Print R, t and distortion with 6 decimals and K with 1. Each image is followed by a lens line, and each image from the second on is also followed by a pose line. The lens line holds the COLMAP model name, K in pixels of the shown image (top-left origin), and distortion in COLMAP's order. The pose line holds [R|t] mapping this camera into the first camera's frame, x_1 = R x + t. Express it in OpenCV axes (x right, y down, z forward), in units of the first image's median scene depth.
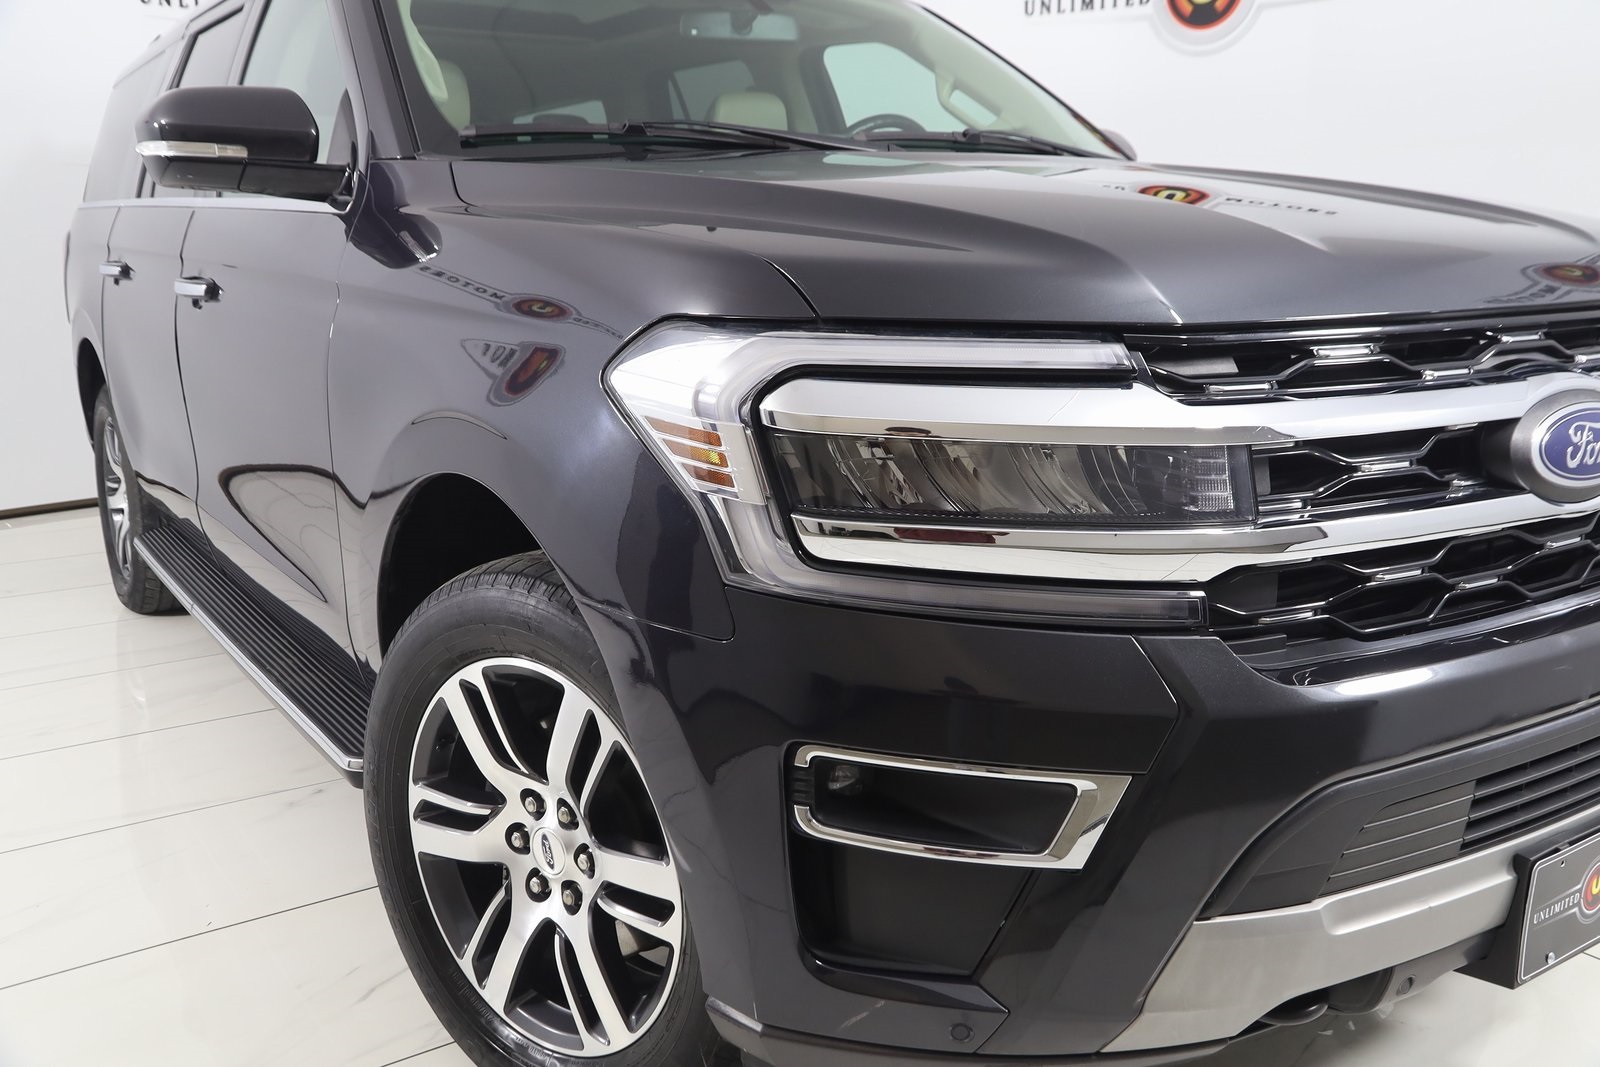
lens RADIAL K [[1357.9, 0, 819.5], [0, 1357.9, 527.9], [0, 0, 1]] dist [-0.004783, 0.055872]
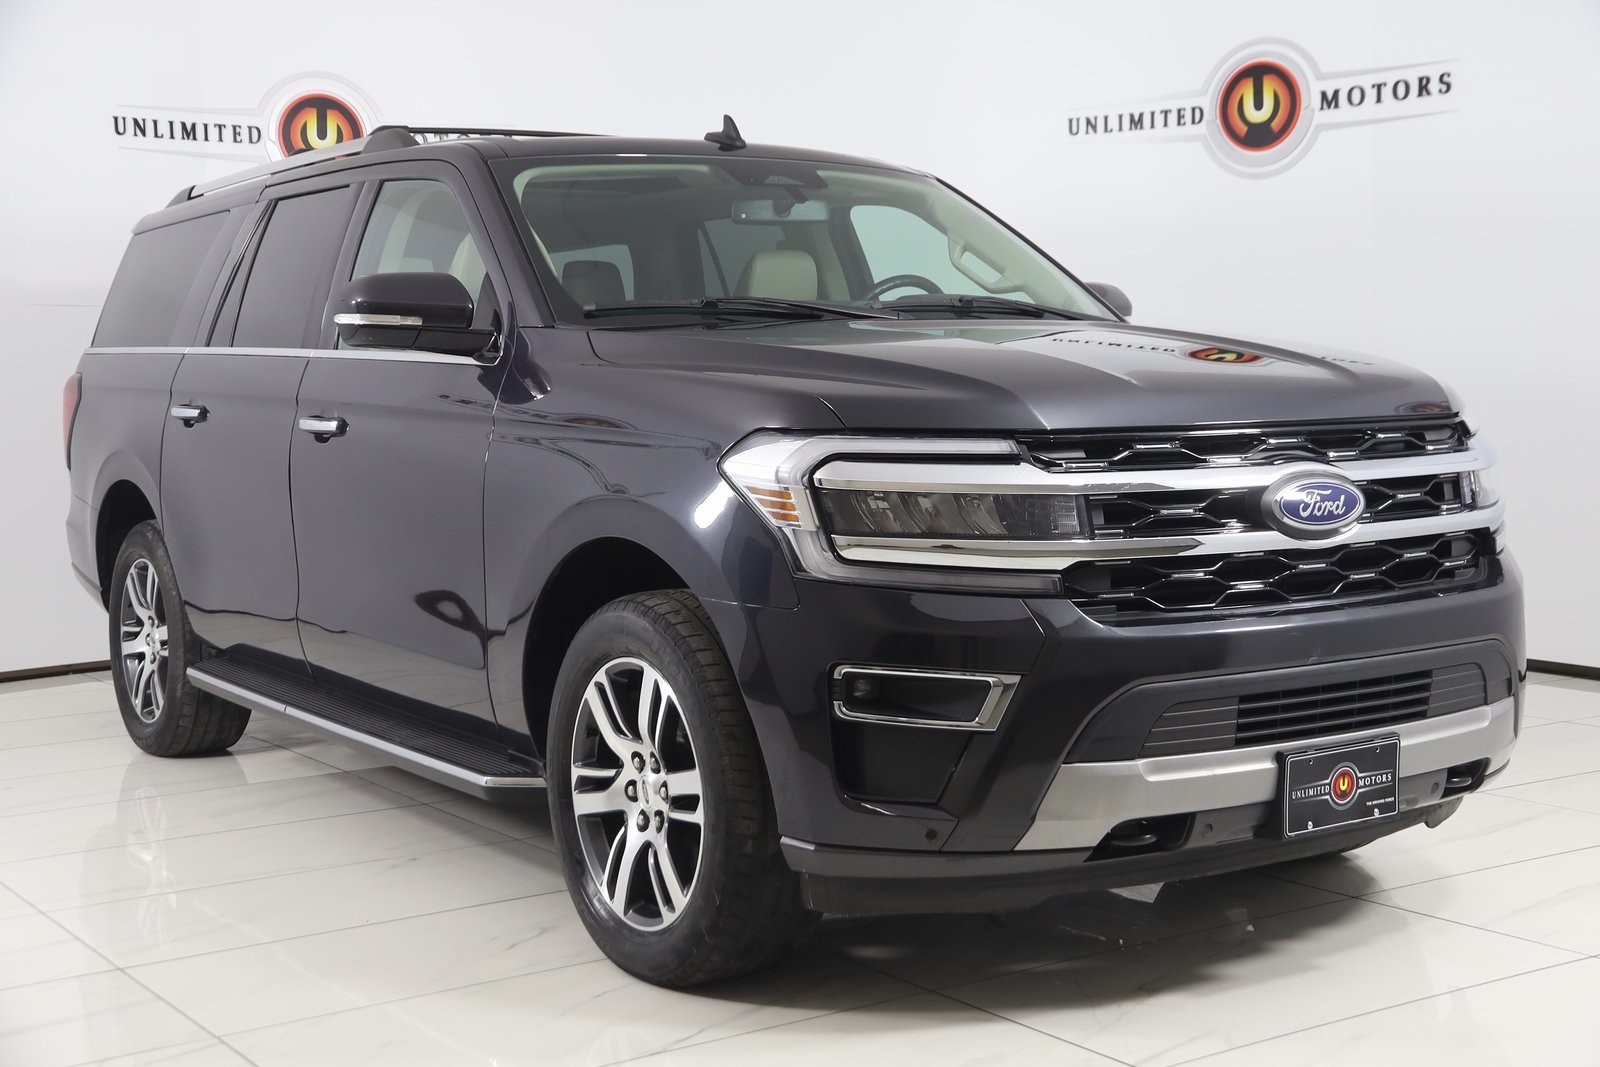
lens RADIAL K [[2093.5, 0, 800.0], [0, 2093.5, 533.5], [0, 0, 1]] dist [0.107350, 0.000340]
pose [[0.999764, -0.005259, -0.021088, -0.003503], [0.002409, 0.991120, -0.132949, 0.308853], [0.021600, 0.132866, 0.990899, -1.513193]]
